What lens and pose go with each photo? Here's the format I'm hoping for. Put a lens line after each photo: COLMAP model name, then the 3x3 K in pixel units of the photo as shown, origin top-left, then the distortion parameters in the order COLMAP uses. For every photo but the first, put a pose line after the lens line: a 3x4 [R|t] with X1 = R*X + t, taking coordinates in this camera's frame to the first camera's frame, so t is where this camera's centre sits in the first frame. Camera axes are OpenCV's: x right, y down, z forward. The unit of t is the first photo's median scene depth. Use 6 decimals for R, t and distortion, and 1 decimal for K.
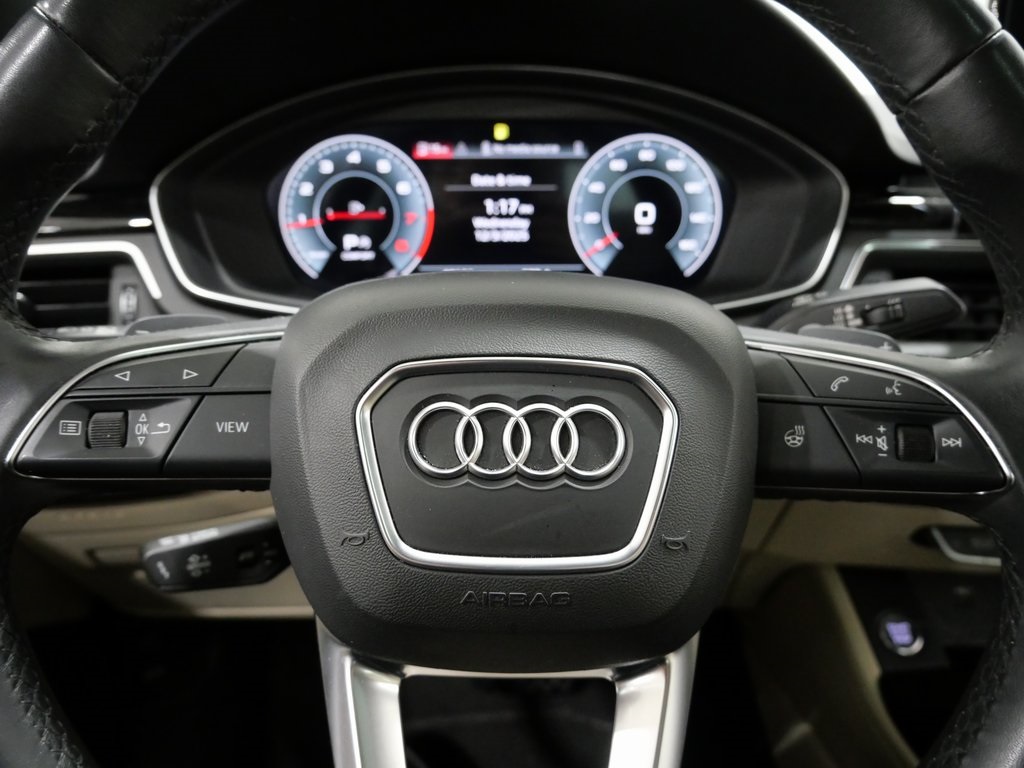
lens RADIAL K [[739.6, 0, 504.3], [0, 739.6, 388.2], [0, 0, 1]] dist [-0.048254, 0.016622]
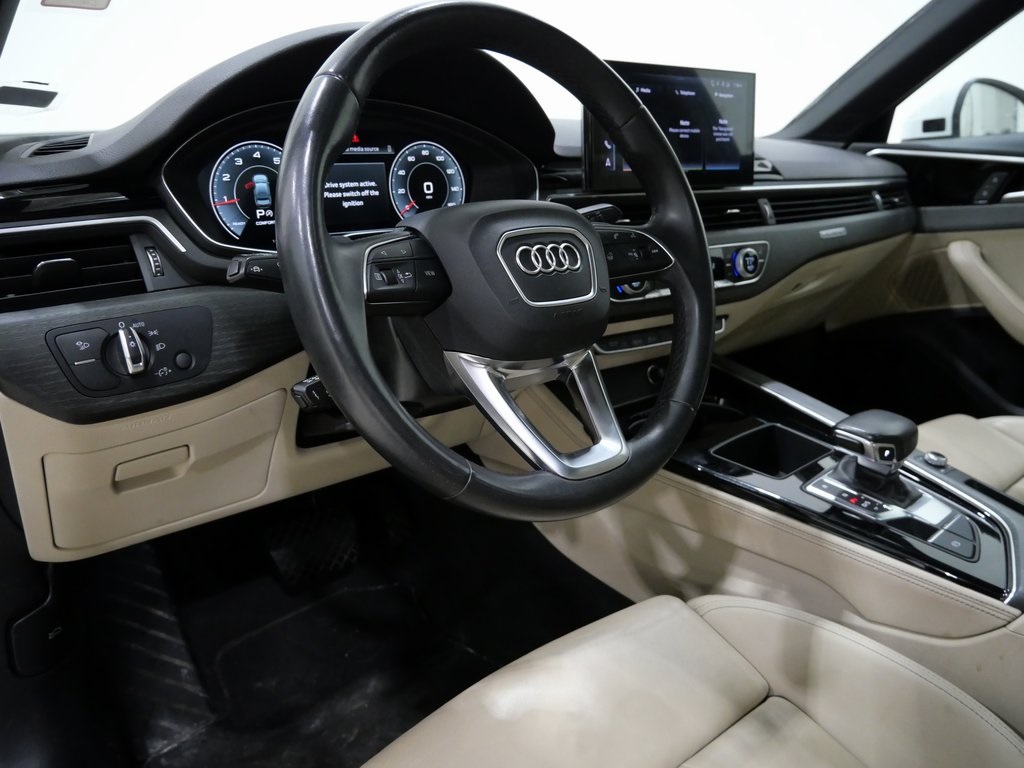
lens RADIAL K [[739.6, 0, 515.1], [0, 739.6, 380.4], [0, 0, 1]] dist [-0.048254, 0.016622]
pose [[0.770459, -0.186699, 0.609537, -0.775993], [0.196129, 0.979197, 0.052016, 0.147723], [-0.606569, 0.079472, 0.791049, -0.421419]]
